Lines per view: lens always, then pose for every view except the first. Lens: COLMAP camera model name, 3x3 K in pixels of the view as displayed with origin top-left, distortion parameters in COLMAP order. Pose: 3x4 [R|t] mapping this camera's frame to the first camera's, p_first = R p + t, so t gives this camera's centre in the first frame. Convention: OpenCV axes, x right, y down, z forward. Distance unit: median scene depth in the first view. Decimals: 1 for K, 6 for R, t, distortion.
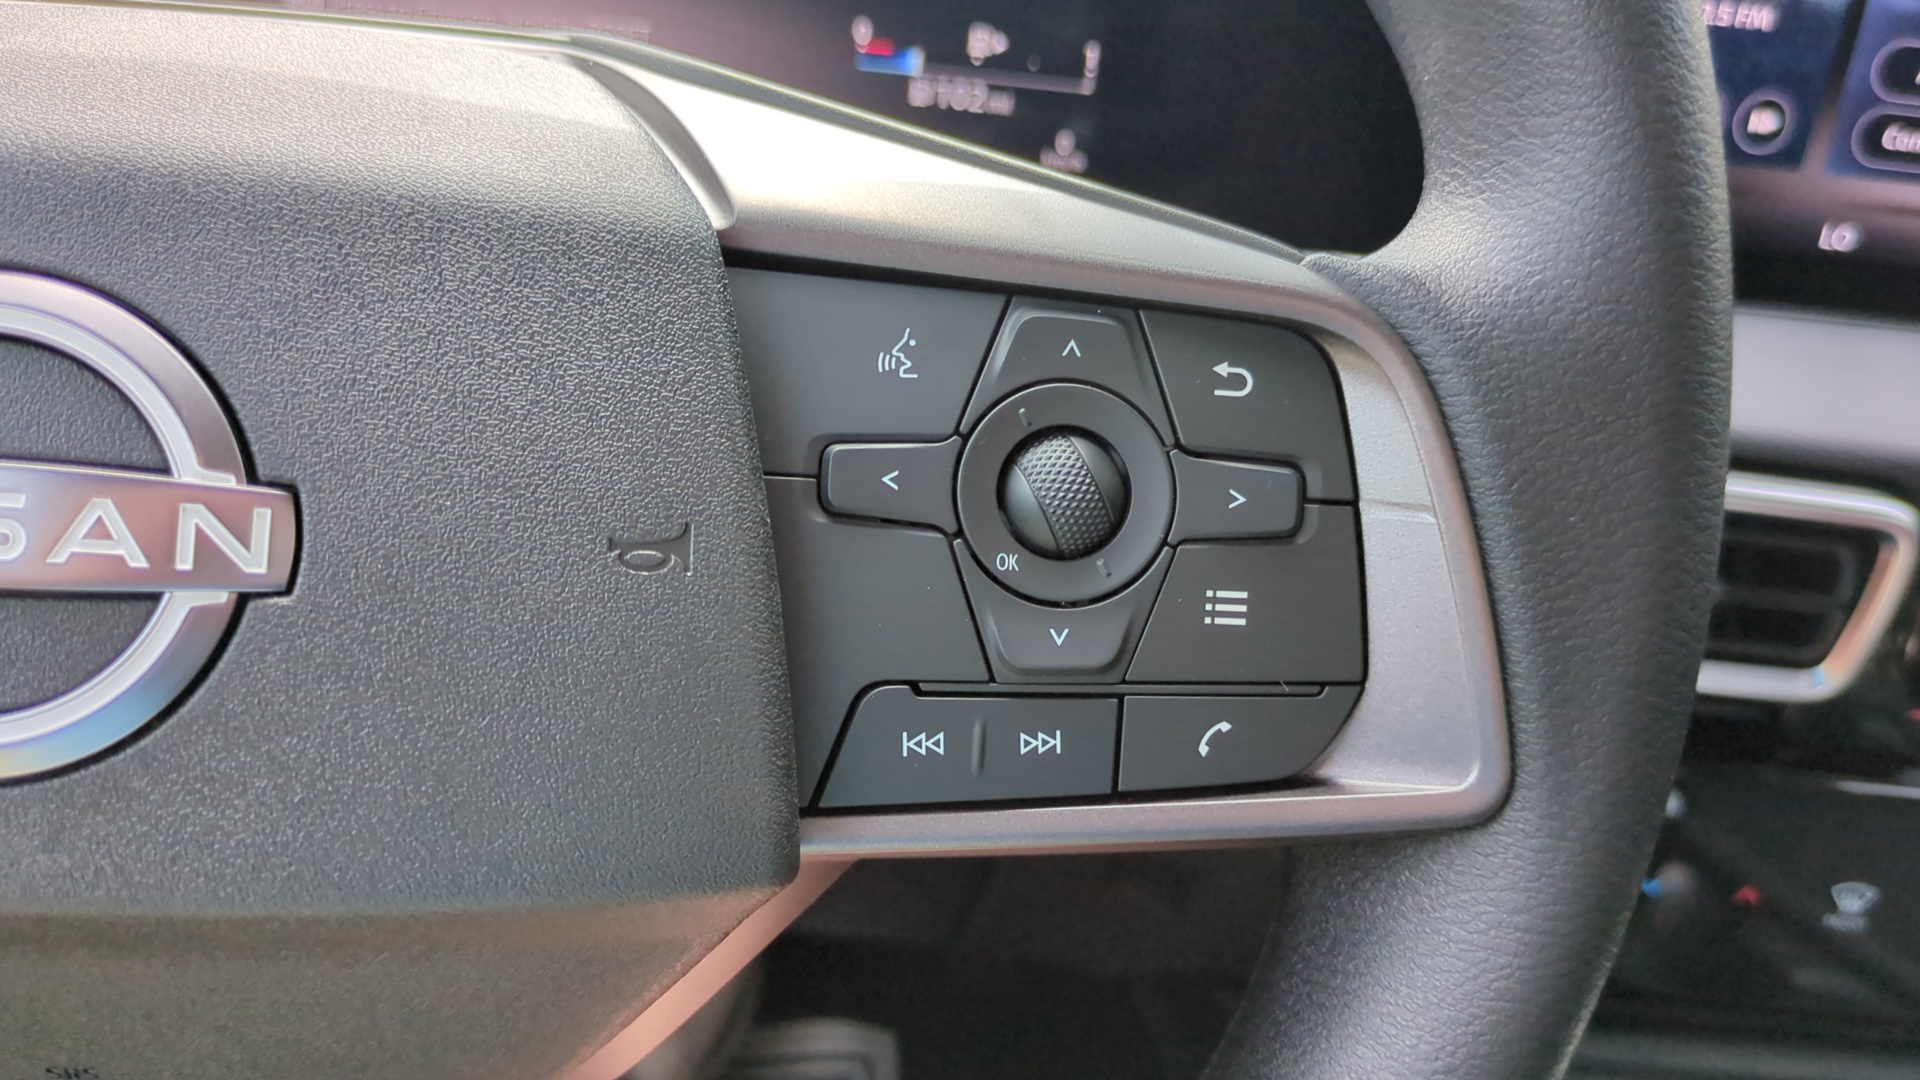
lens RADIAL K [[1503.8, 0, 960.2], [0, 1503.8, 498.5], [0, 0, 1]] dist [-0.014432, -0.006517]
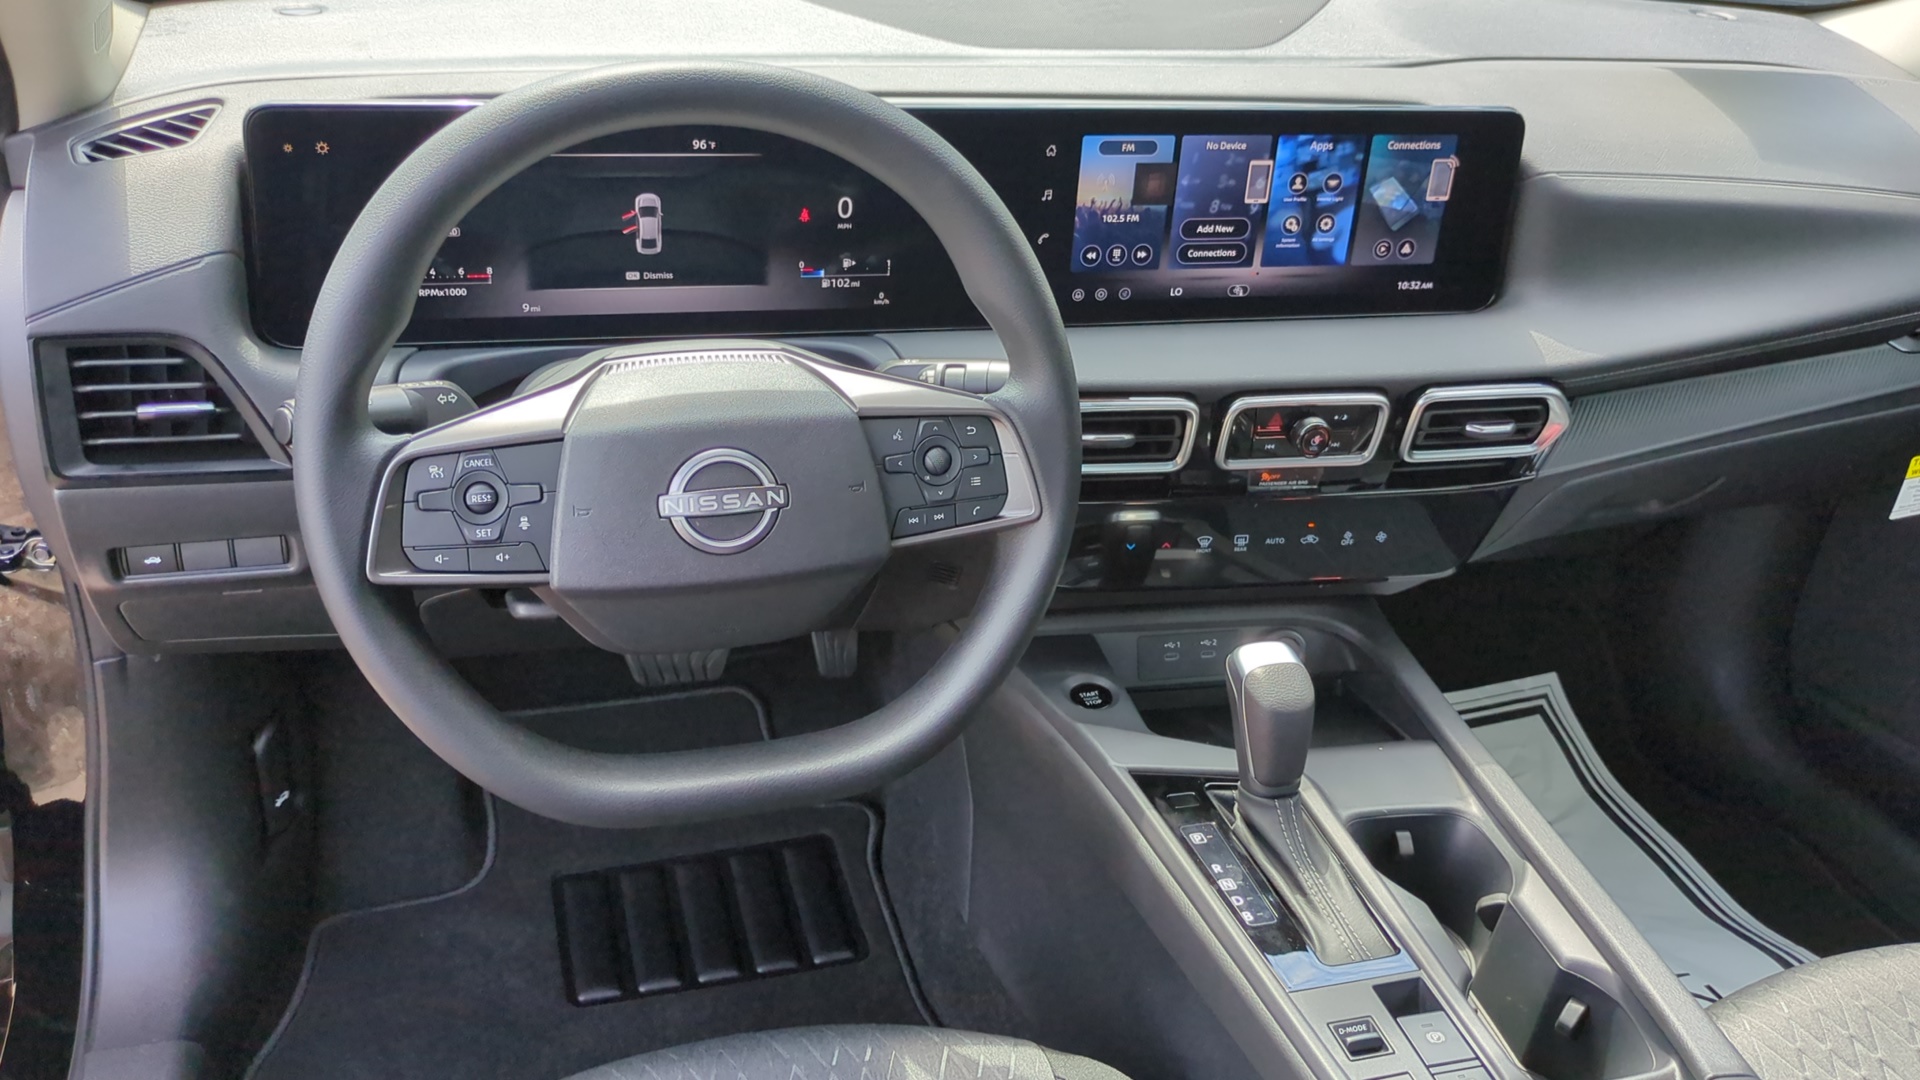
lens RADIAL K [[1503.8, 0, 960.2], [0, 1503.8, 498.5], [0, 0, 1]] dist [-0.014432, -0.006517]
pose [[0.970505, -0.134834, 0.199851, -0.771793], [0.108953, 0.984793, 0.135319, -0.489653], [-0.215058, -0.109553, 0.970437, -3.351744]]
